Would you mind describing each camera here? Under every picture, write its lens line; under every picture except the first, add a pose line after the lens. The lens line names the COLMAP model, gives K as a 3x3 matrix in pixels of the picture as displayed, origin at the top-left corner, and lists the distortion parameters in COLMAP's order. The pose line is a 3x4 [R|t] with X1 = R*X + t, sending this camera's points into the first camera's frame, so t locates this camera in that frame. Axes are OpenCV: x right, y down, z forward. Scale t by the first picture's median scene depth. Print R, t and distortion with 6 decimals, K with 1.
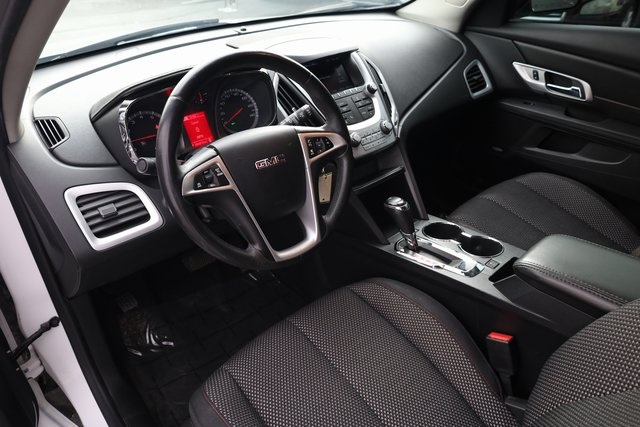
lens RADIAL K [[432.5, 0, 322.7], [0, 432.5, 211.5], [0, 0, 1]] dist [-0.019834, -0.003833]
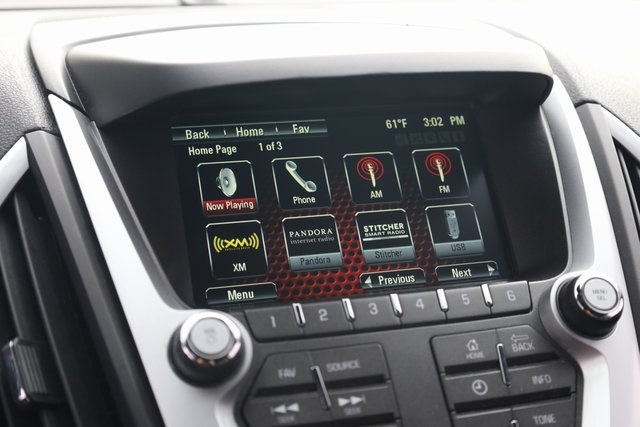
lens RADIAL K [[1015.3, 0, 322.9], [0, 1015.3, 212.9], [0, 0, 1]] dist [0.004387, 0.000000]
pose [[0.911160, 0.137320, -0.388499, 0.166157], [-0.245246, 0.938382, -0.243502, -0.198266], [0.331123, 0.317147, 0.888693, 0.611915]]
